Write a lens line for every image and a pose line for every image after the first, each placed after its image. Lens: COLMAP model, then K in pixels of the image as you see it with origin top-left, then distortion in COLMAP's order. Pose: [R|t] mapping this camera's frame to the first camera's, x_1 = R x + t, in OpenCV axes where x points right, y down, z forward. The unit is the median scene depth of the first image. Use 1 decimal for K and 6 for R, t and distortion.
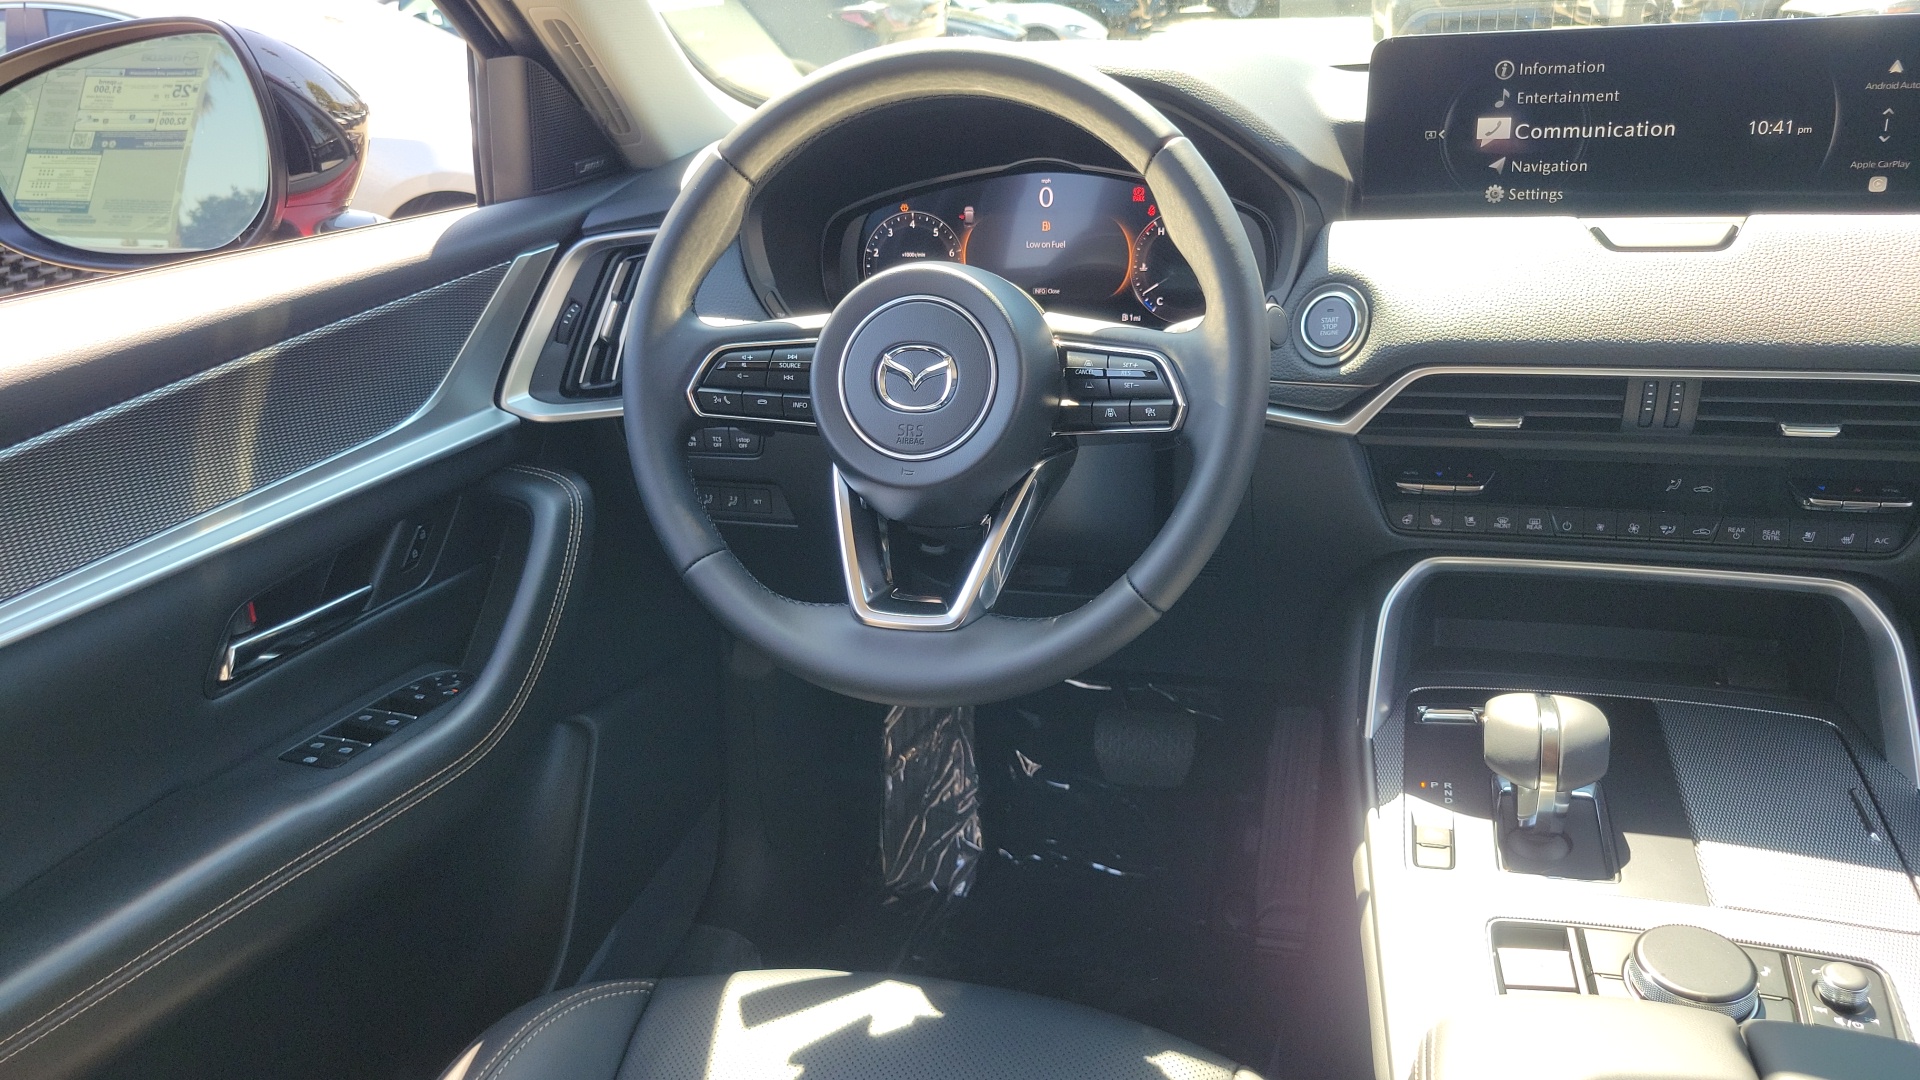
lens RADIAL K [[1485.2, 0, 944.0], [0, 1485.2, 539.5], [0, 0, 1]] dist [0.016856, -0.018573]
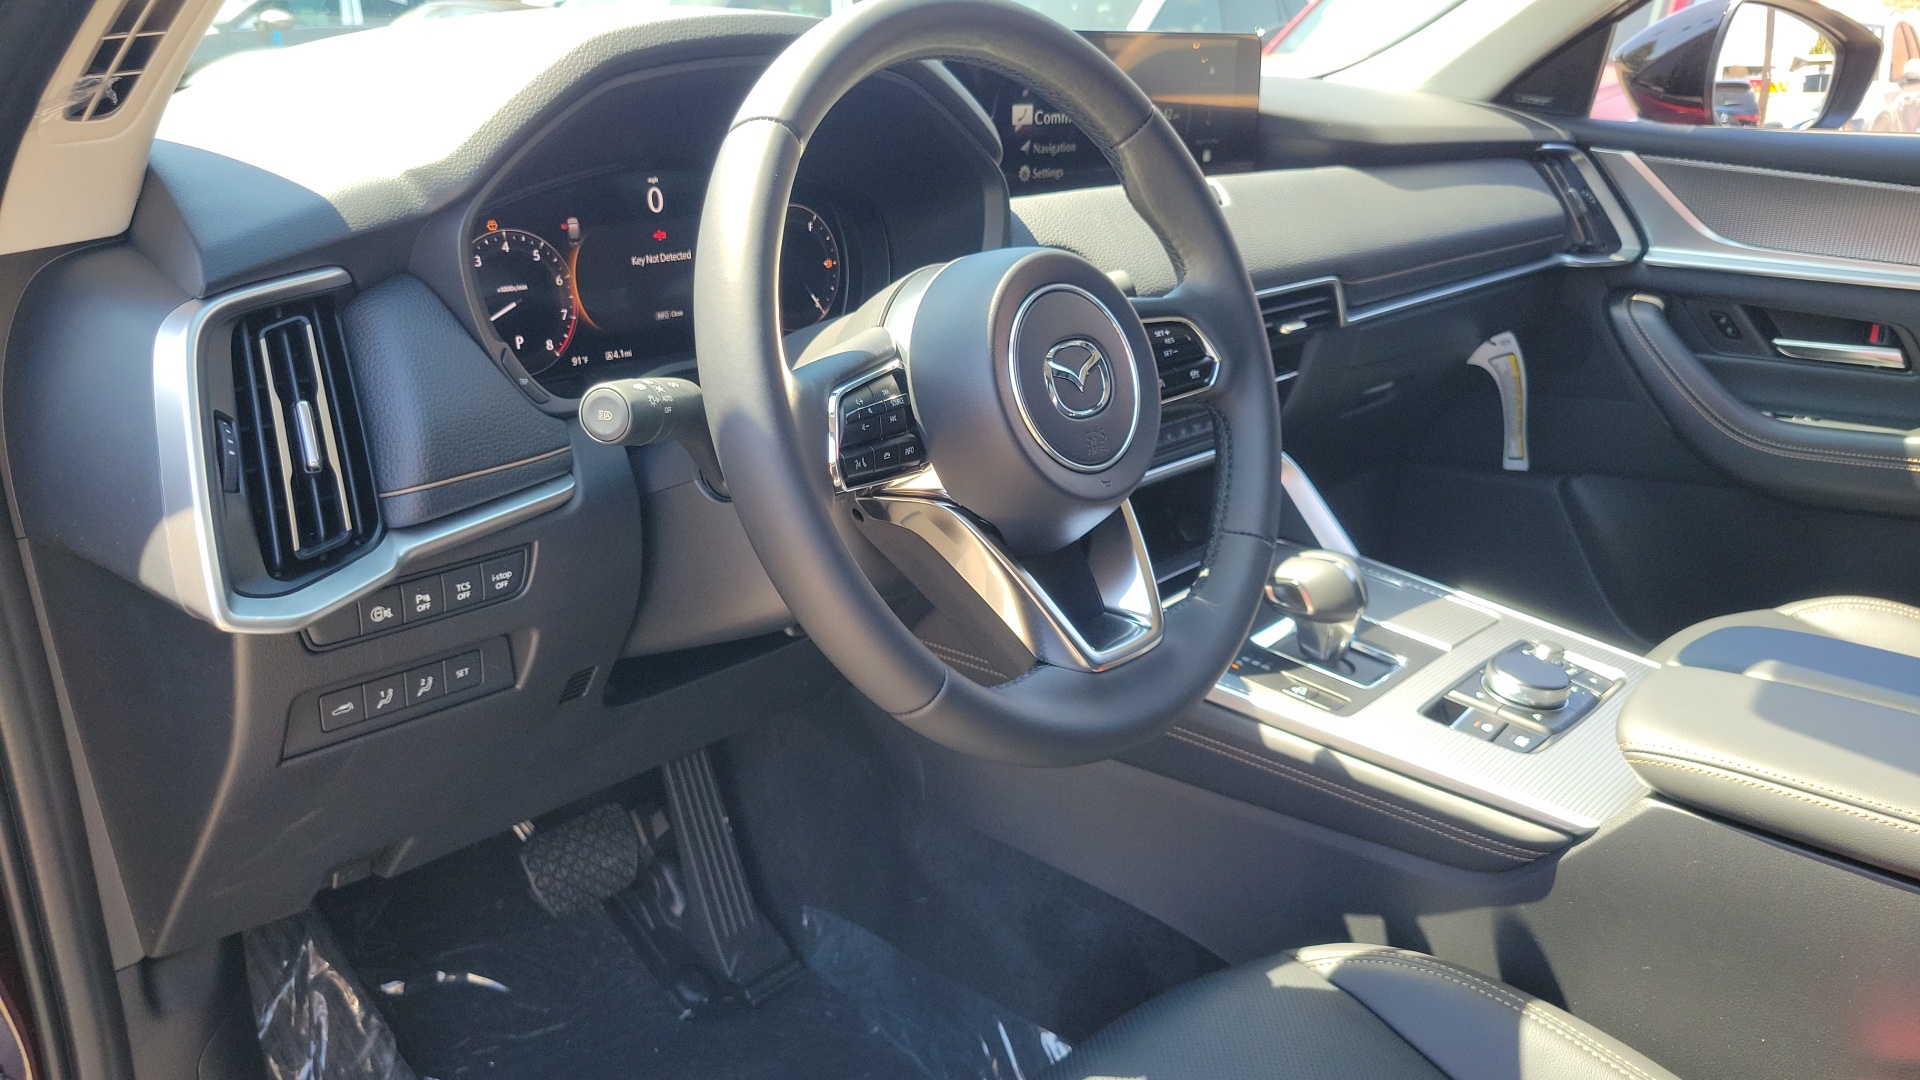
lens RADIAL K [[1485.2, 0, 972.3], [0, 1485.2, 558.1], [0, 0, 1]] dist [0.016856, -0.018573]
pose [[0.422433, -0.246806, 0.872145, -0.755157], [0.269558, 0.952886, 0.139091, -0.133671], [-0.865383, 0.176337, 0.469060, 0.610180]]
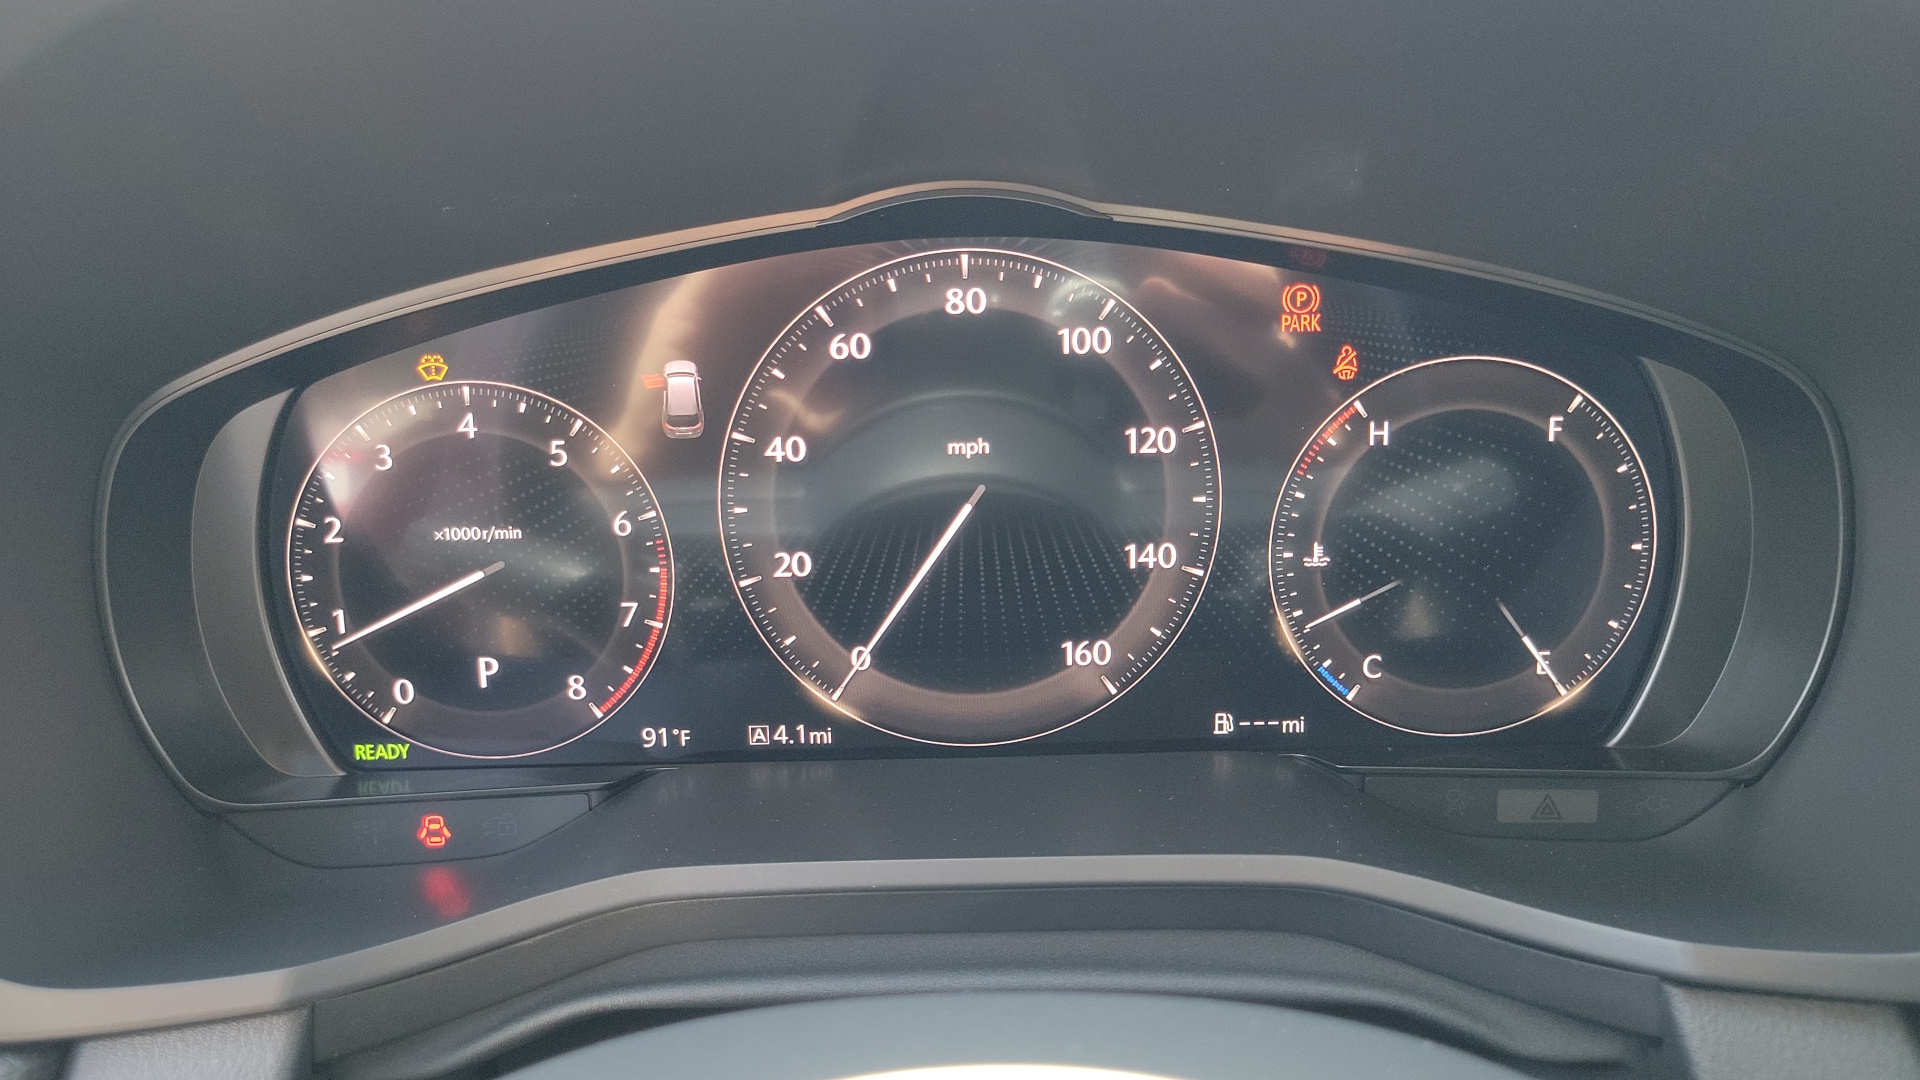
lens RADIAL K [[1485.2, 0, 945.4], [0, 1485.2, 549.0], [0, 0, 1]] dist [0.016856, -0.018573]
pose [[0.955433, -0.062754, 0.288460, -0.022017], [0.078673, 0.995933, -0.043917, -0.214738], [-0.284531, 0.064653, 0.956484, 0.899007]]
